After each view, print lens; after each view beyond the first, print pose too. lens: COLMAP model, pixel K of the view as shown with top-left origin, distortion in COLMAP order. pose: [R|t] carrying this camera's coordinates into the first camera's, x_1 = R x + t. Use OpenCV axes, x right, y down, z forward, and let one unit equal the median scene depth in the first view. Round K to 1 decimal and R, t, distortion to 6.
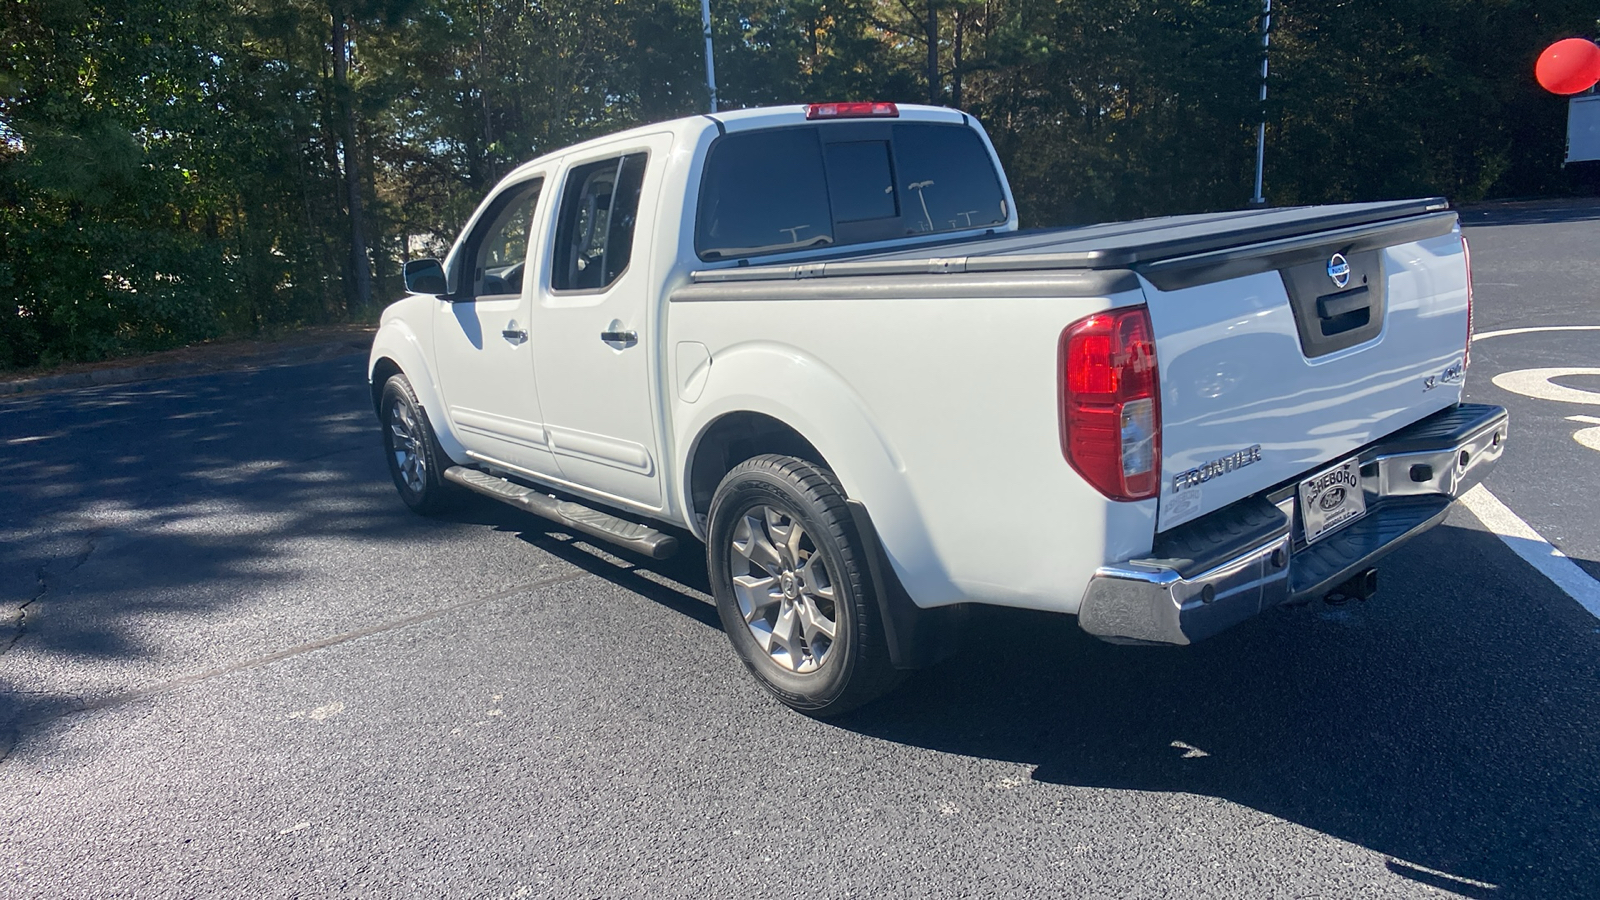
lens RADIAL K [[1054.5, 0, 804.6], [0, 1054.5, 426.7], [0, 0, 1]] dist [0.004525, -0.030016]
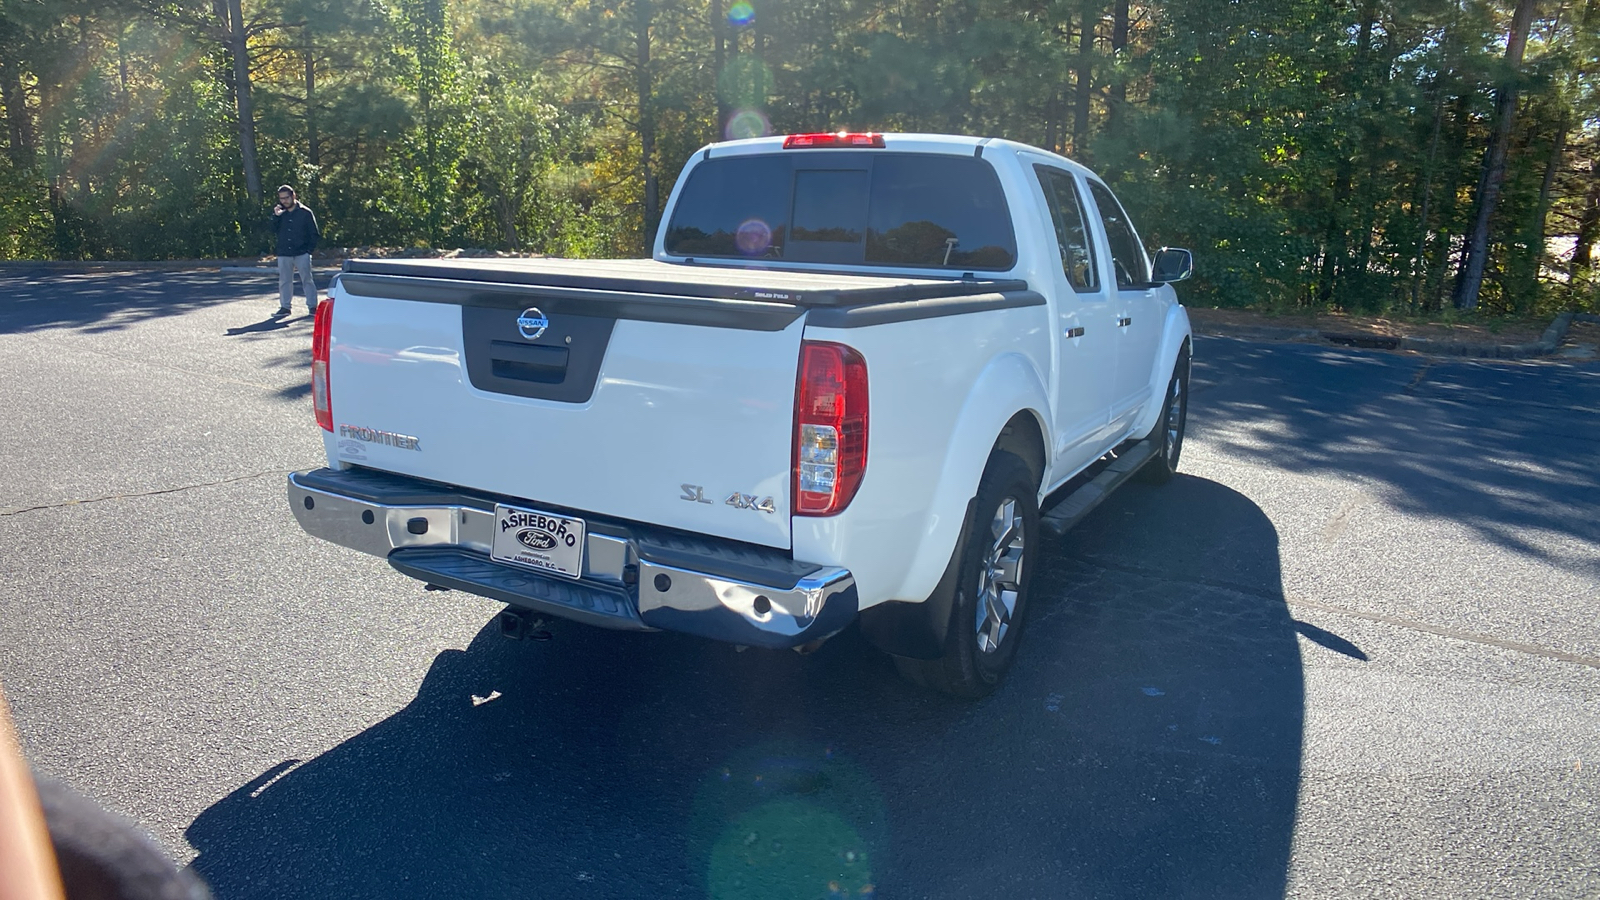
lens RADIAL K [[1041.7, 0, 785.3], [0, 1041.7, 394.4], [0, 0, 1]] dist [0.005025, -0.027877]
pose [[0.388304, 0.248394, -0.887423, 1.134246], [-0.244161, 0.956304, 0.160838, -0.228177], [0.888597, 0.154220, 0.431985, 0.576217]]
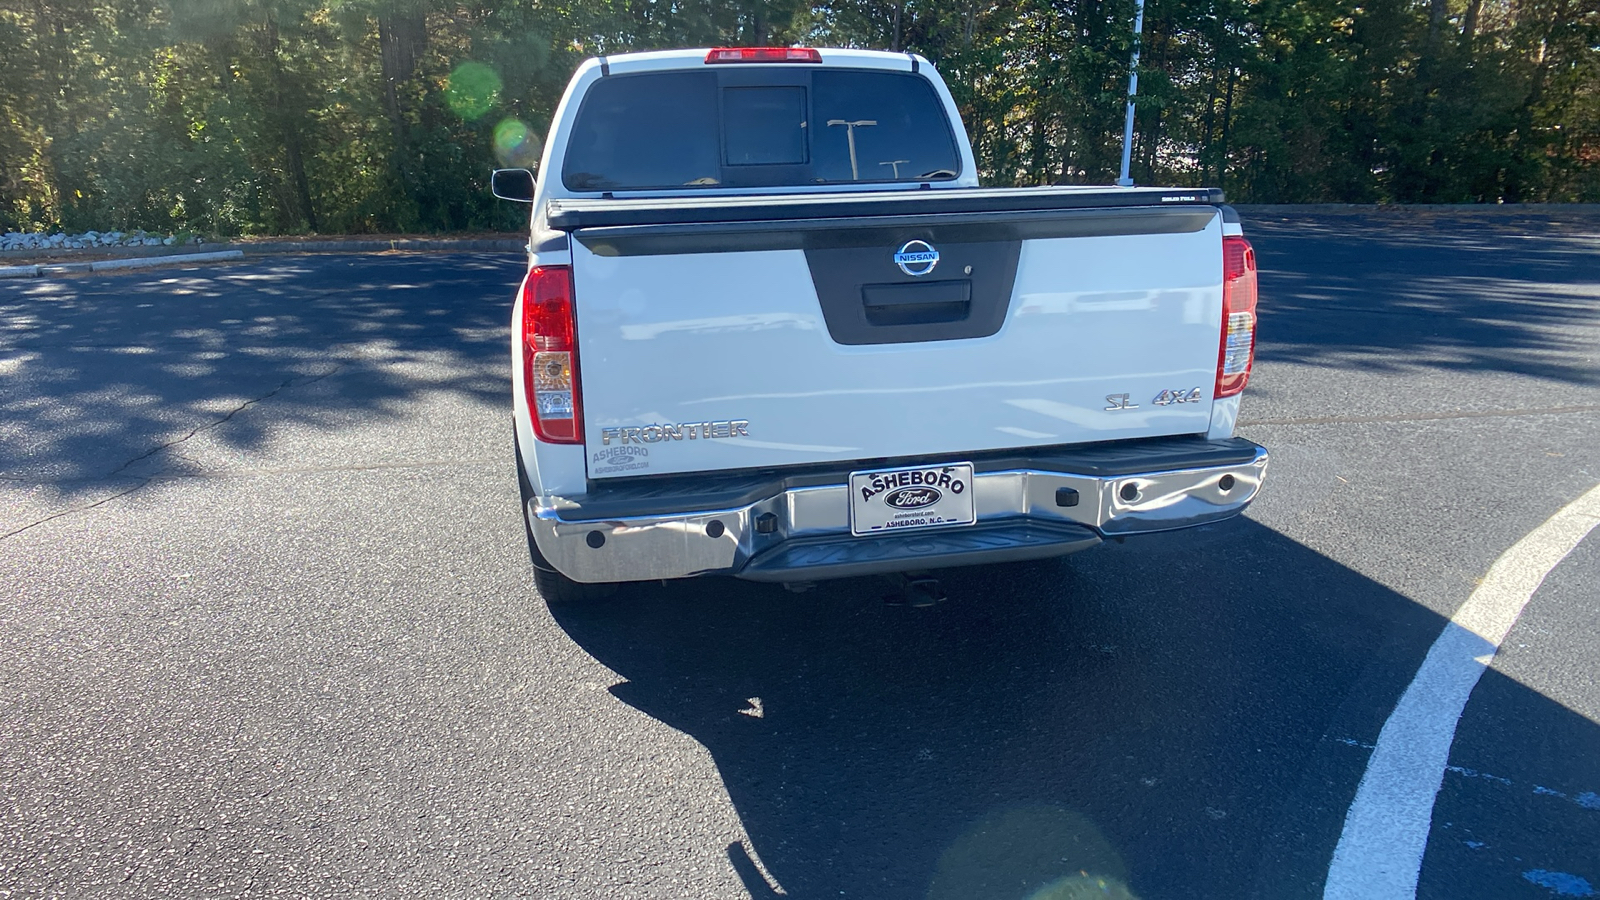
lens RADIAL K [[1056.0, 0, 752.6], [0, 1056.0, 428.7], [0, 0, 1]] dist [0.047844, -0.000485]
pose [[0.889671, 0.179766, -0.419727, 0.580297], [-0.147365, 0.983092, 0.108689, -0.057792], [0.432169, -0.034844, 0.901119, 0.056054]]
